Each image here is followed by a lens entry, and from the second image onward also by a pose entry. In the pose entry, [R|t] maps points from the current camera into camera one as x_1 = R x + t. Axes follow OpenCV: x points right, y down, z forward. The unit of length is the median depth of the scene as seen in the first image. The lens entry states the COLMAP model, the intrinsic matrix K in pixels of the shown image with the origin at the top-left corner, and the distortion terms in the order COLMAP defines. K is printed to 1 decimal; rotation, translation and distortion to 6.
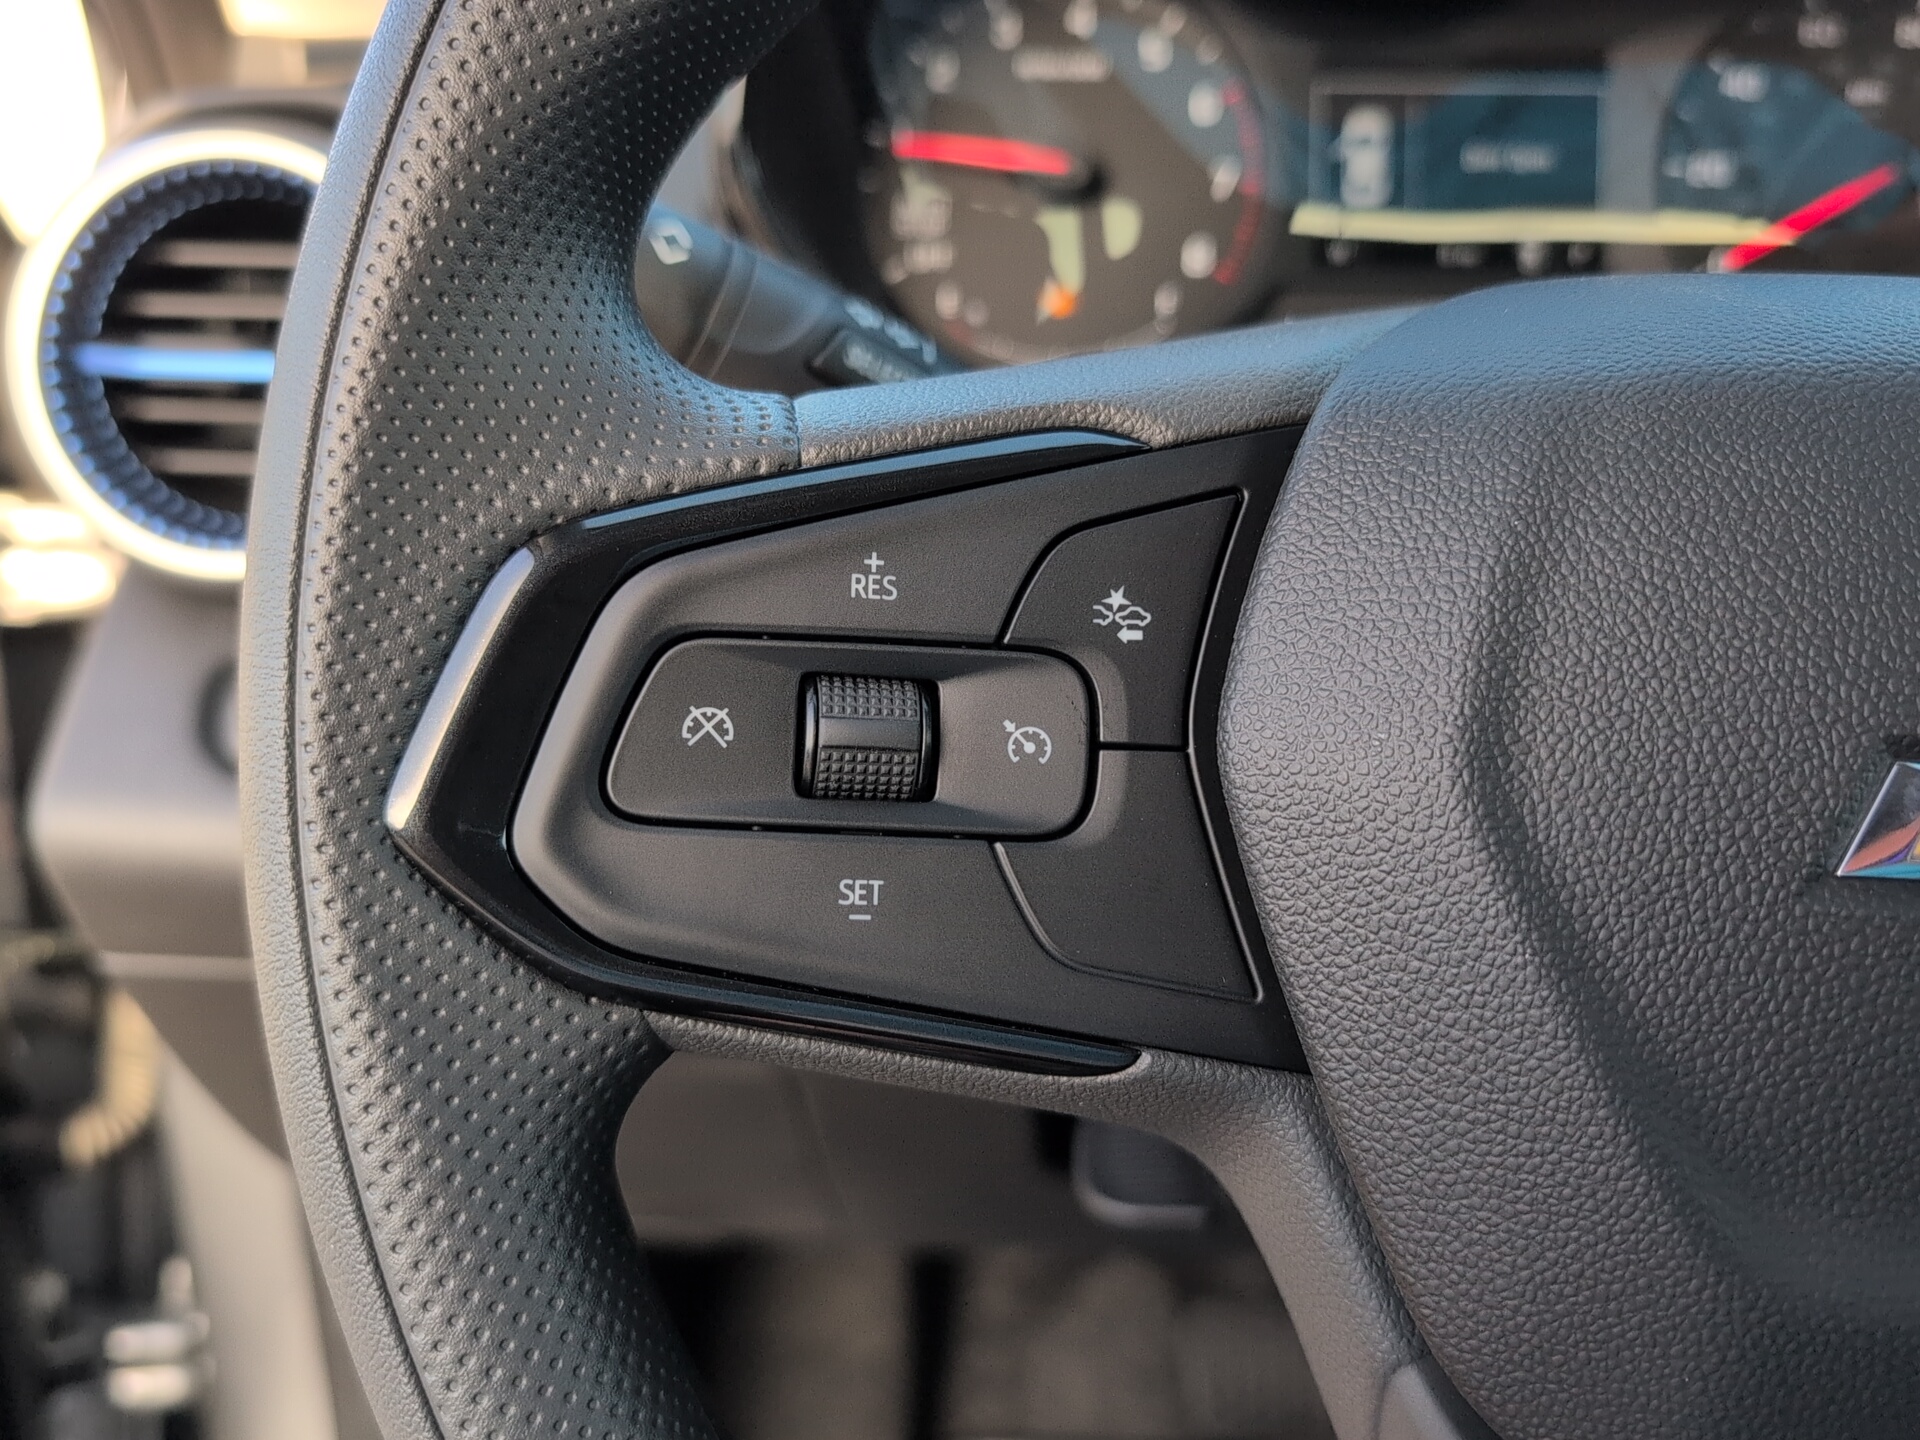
lens RADIAL K [[1722.4, 0, 960.0], [0, 1722.4, 720.0], [0, 0, 1]] dist [-0.047438, 0.003164]
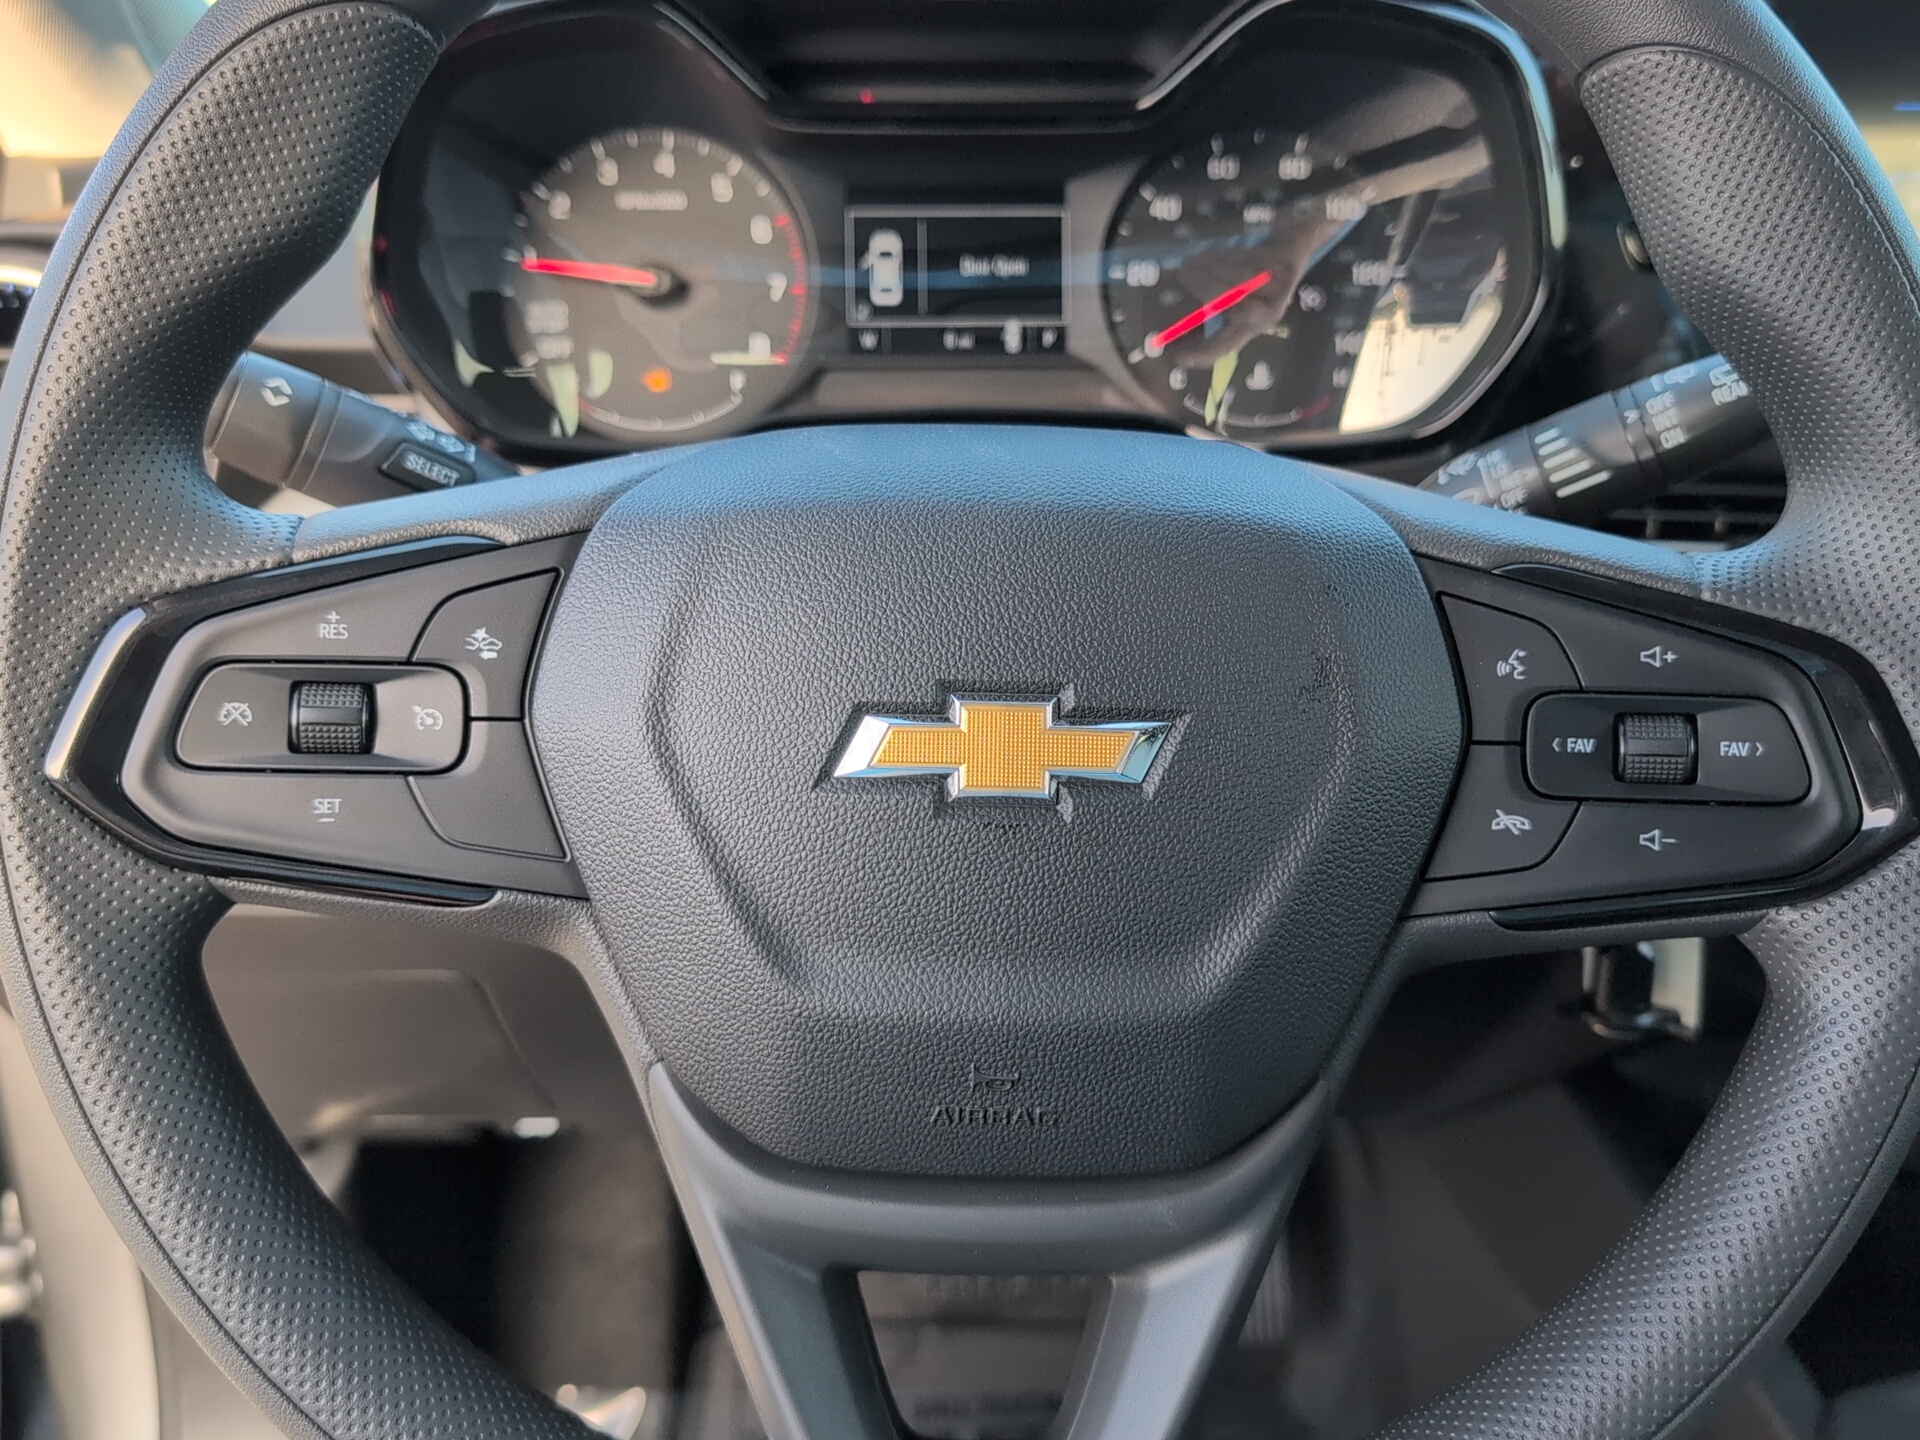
lens RADIAL K [[1711.8, 0, 960.0], [0, 1711.8, 720.0], [0, 0, 1]] dist [-0.003436, 0.000991]
pose [[0.997406, -0.027920, 0.066352, 0.483760], [0.026791, 0.999482, 0.017846, -0.001377], [-0.066816, -0.016022, 0.997637, -0.816585]]
